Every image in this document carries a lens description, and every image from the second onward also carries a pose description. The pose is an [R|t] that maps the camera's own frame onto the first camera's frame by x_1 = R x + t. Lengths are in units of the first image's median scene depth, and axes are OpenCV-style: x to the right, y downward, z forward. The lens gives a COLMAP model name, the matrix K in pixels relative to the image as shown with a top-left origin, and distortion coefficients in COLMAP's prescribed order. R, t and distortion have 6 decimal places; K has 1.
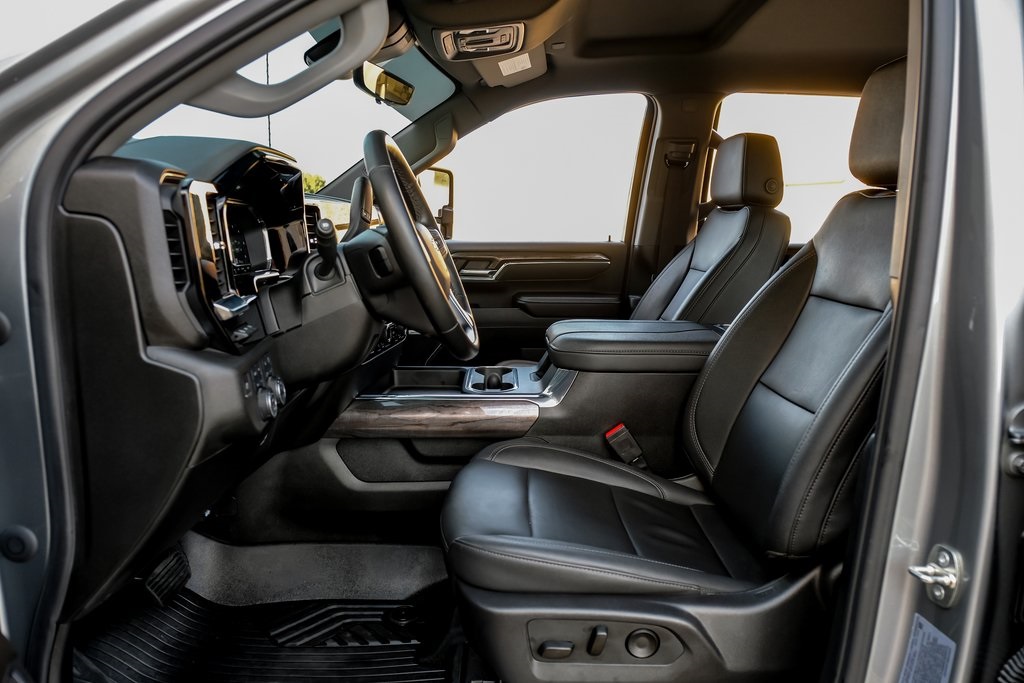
lens RADIAL K [[703.1, 0, 514.8], [0, 703.1, 339.2], [0, 0, 1]] dist [-0.018428, 0.002557]
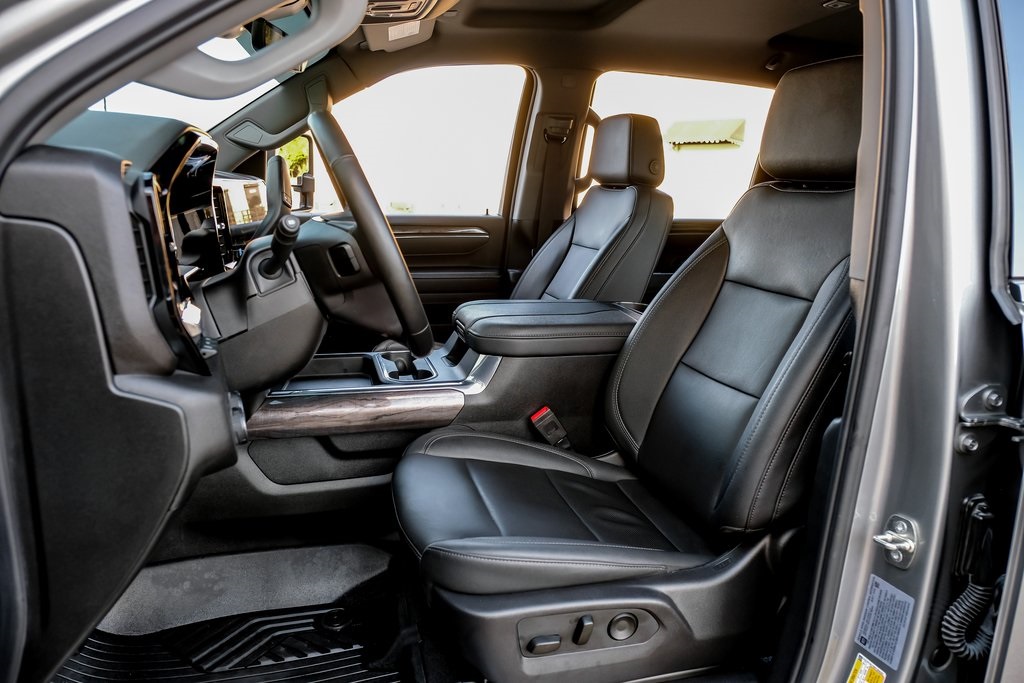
lens RADIAL K [[703.1, 0, 518.2], [0, 703.1, 344.4], [0, 0, 1]] dist [-0.018428, 0.002557]
pose [[0.967042, -0.037697, 0.251811, -0.162779], [0.021491, 0.997535, 0.066802, -0.044930], [-0.253709, -0.059188, 0.965468, 0.039793]]
